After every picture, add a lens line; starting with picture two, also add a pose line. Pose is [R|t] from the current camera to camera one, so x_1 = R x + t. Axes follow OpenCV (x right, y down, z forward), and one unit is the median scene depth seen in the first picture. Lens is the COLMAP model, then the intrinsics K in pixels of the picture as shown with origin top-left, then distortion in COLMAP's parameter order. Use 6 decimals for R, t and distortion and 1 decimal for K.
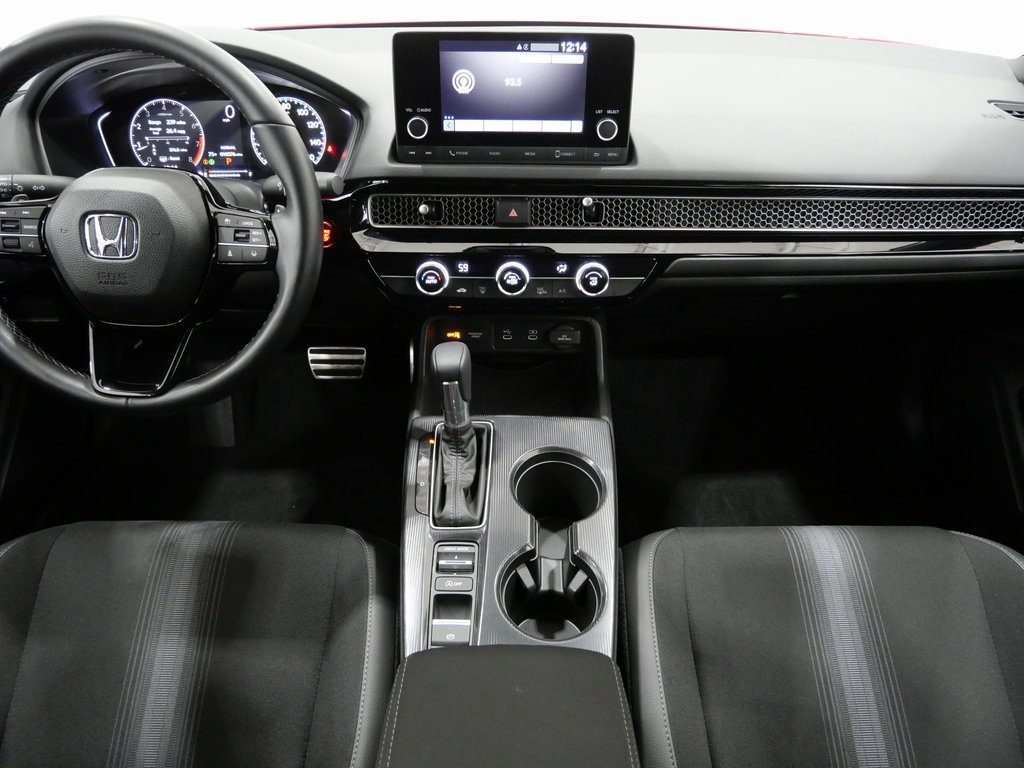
lens RADIAL K [[742.9, 0, 512.0], [0, 742.9, 384.0], [0, 0, 1]] dist [-0.038869, -0.000678]
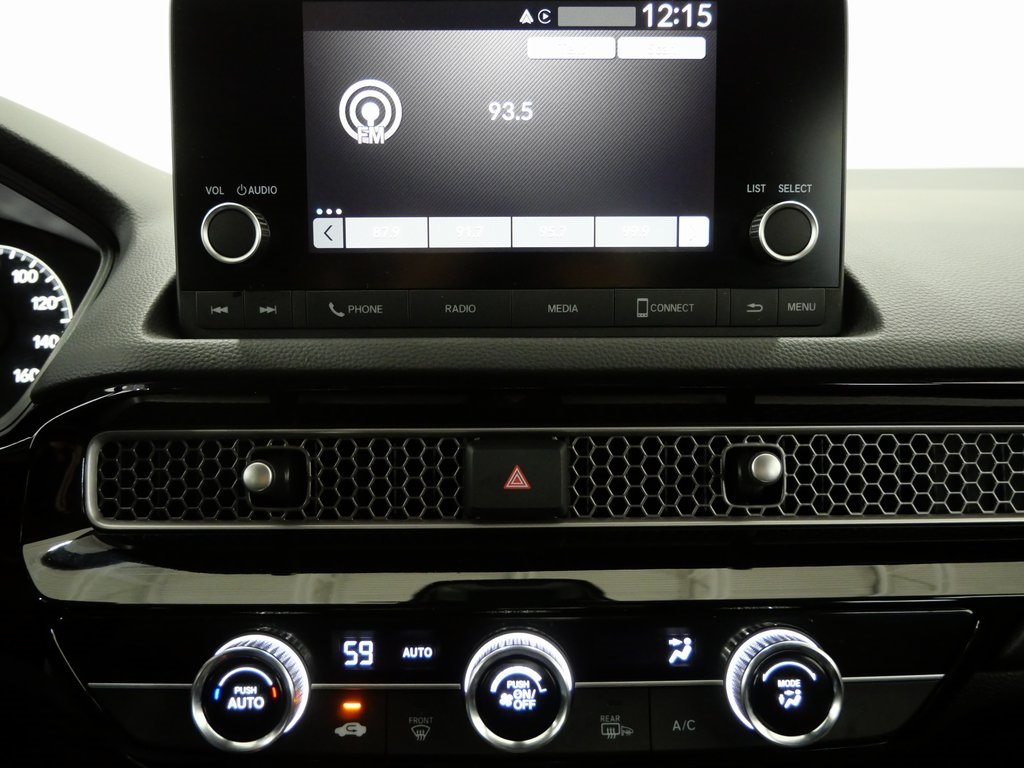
lens RADIAL K [[887.0, 0, 512.0], [0, 887.0, 384.0], [0, 0, 1]] dist [-0.027308, -0.005218]
pose [[0.999847, -0.015547, 0.008061, -0.002945], [0.017472, 0.916946, -0.398628, -0.109857], [-0.001194, 0.398708, 0.917077, 0.608749]]
